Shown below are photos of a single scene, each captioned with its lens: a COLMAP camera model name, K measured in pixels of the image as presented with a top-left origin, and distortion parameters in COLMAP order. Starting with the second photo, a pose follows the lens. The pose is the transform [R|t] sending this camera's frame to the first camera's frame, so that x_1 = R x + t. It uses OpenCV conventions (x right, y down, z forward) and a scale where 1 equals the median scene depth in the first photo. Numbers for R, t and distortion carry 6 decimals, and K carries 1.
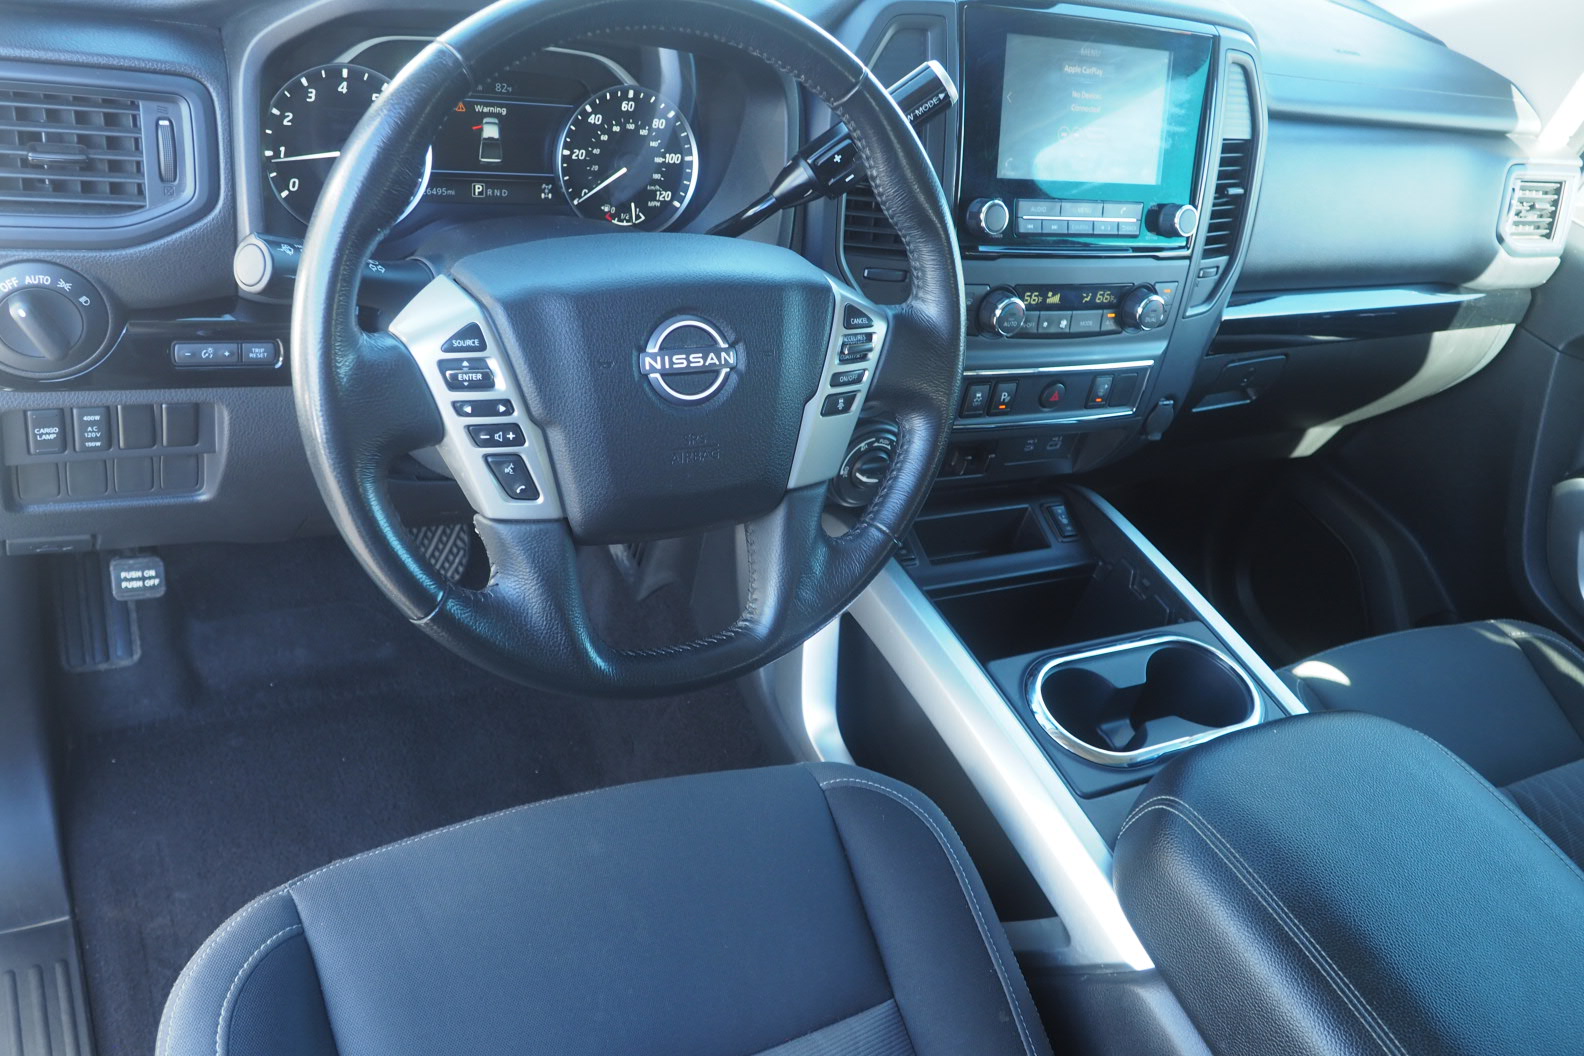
lens RADIAL K [[1340.4, 0, 792.0], [0, 1340.4, 528.0], [0, 0, 1]] dist [-0.002013, 0.002812]
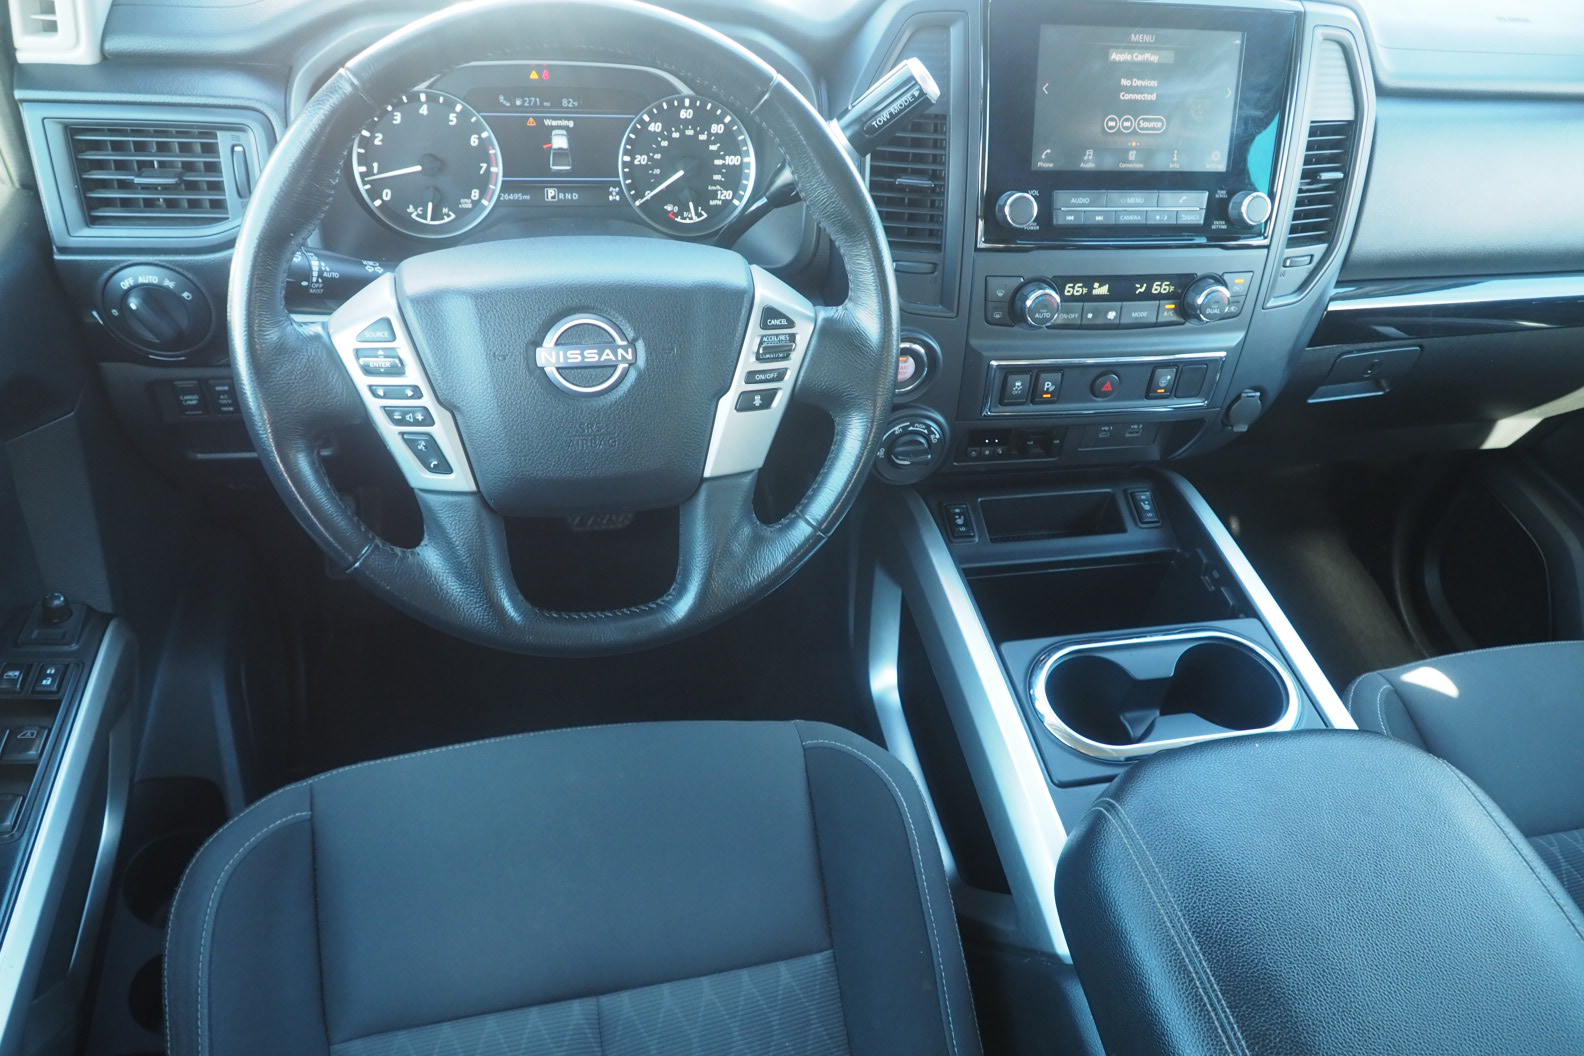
lens RADIAL K [[1144.1, 0, 792.0], [0, 1144.1, 528.0], [0, 0, 1]] dist [-0.010981, -0.001377]
pose [[0.952300, 0.066213, -0.297893, 0.258053], [-0.050352, 0.996890, 0.060616, -0.035488], [0.300980, -0.042725, 0.952673, 0.113084]]
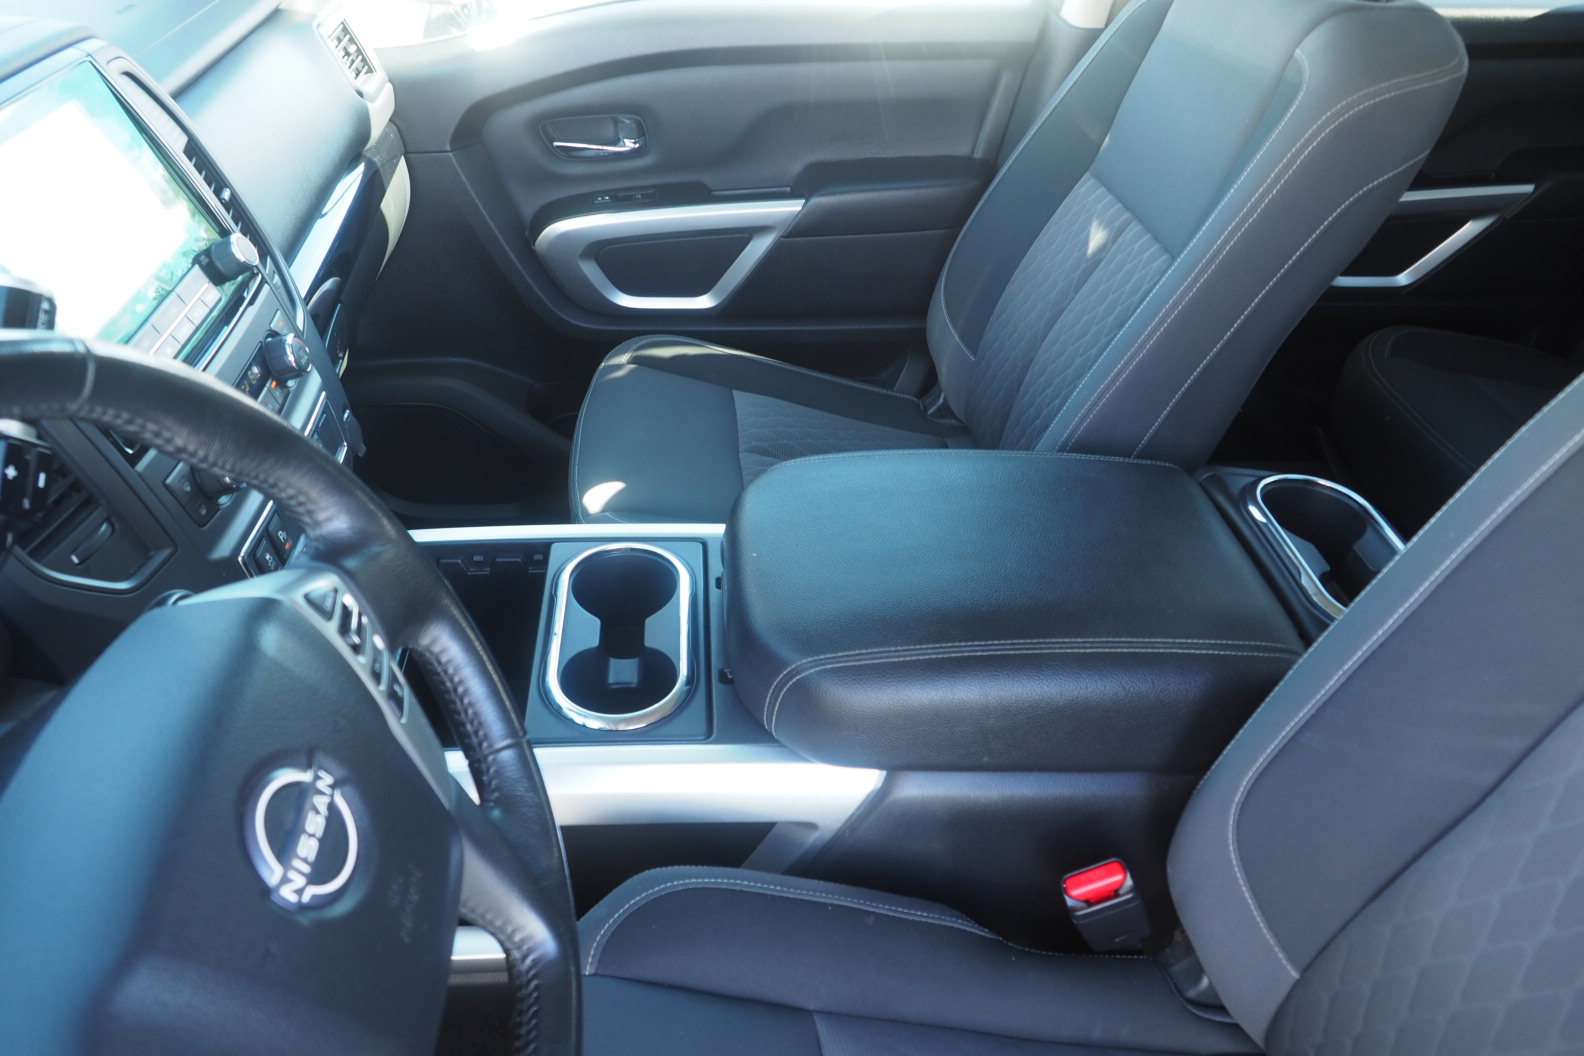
lens RADIAL K [[1154.8, 0, 792.0], [0, 1154.8, 528.0], [0, 0, 1]] dist [-0.006569, -0.000798]
pose [[0.386252, -0.721934, 0.574126, -0.139630], [0.626091, 0.662282, 0.411573, -0.214098], [-0.677362, 0.200485, 0.707804, 0.293493]]
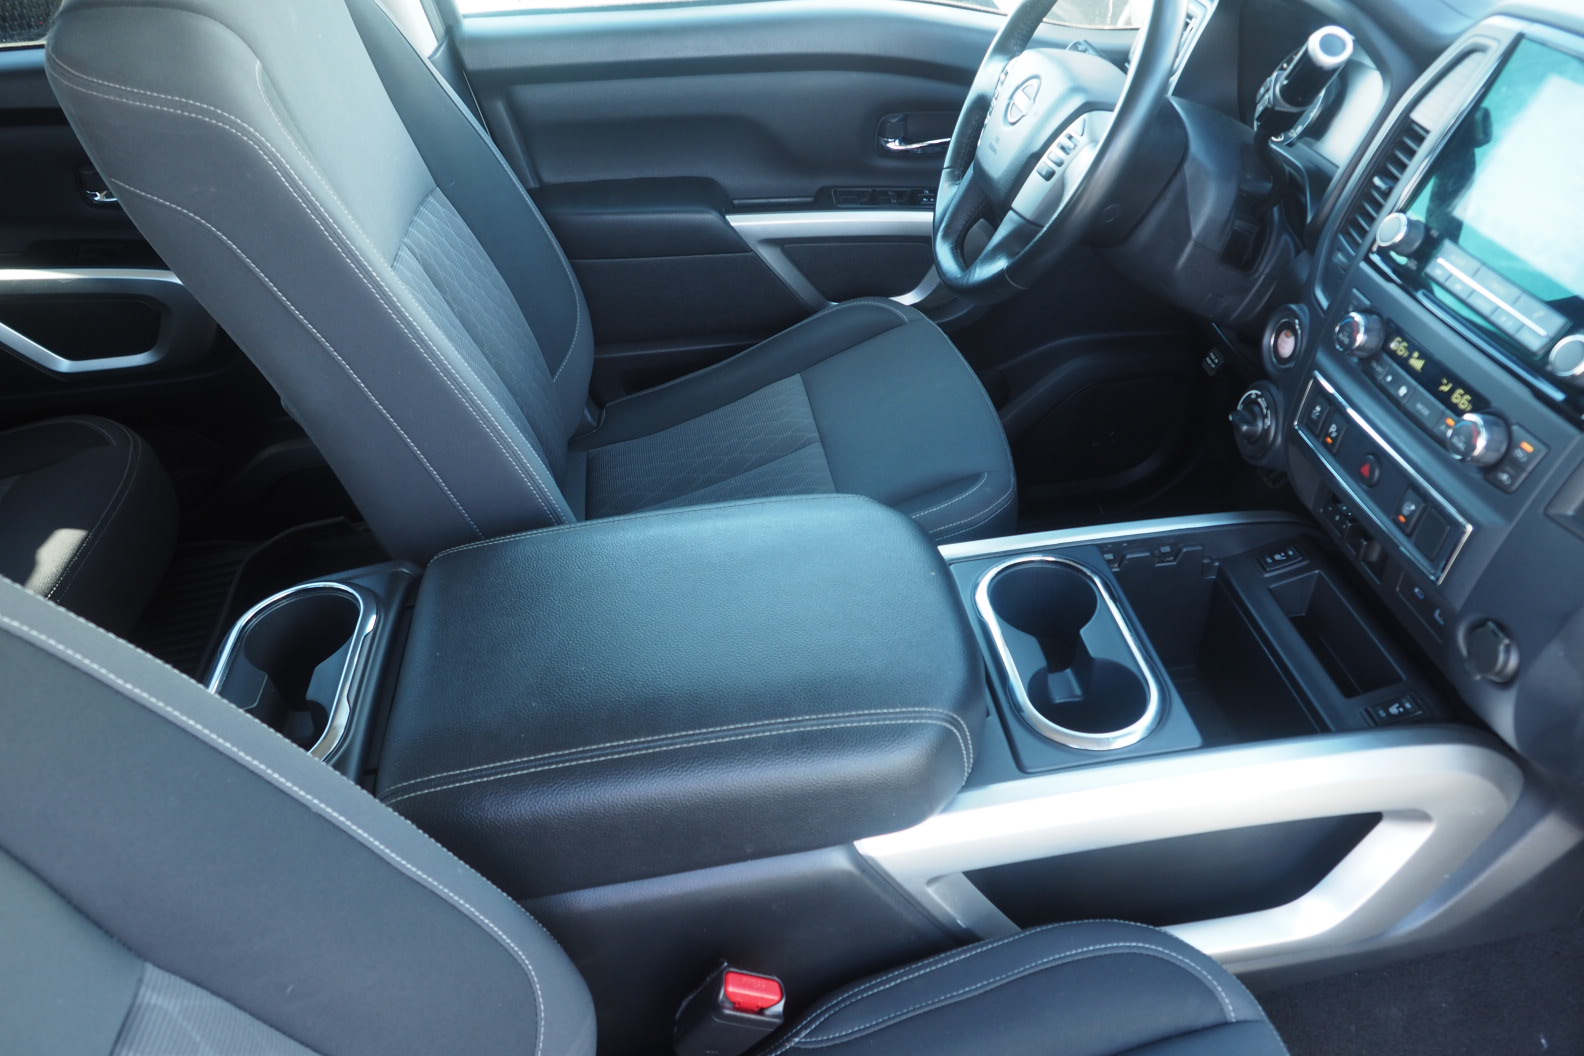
lens RADIAL K [[1144.1, 0, 792.0], [0, 1144.1, 528.0], [0, 0, 1]] dist [-0.010981, -0.001377]
pose [[-0.363655, 0.340172, -0.867201, 1.113991], [-0.608932, 0.617694, 0.497651, -0.242933], [0.704952, 0.709039, -0.017486, 0.851935]]
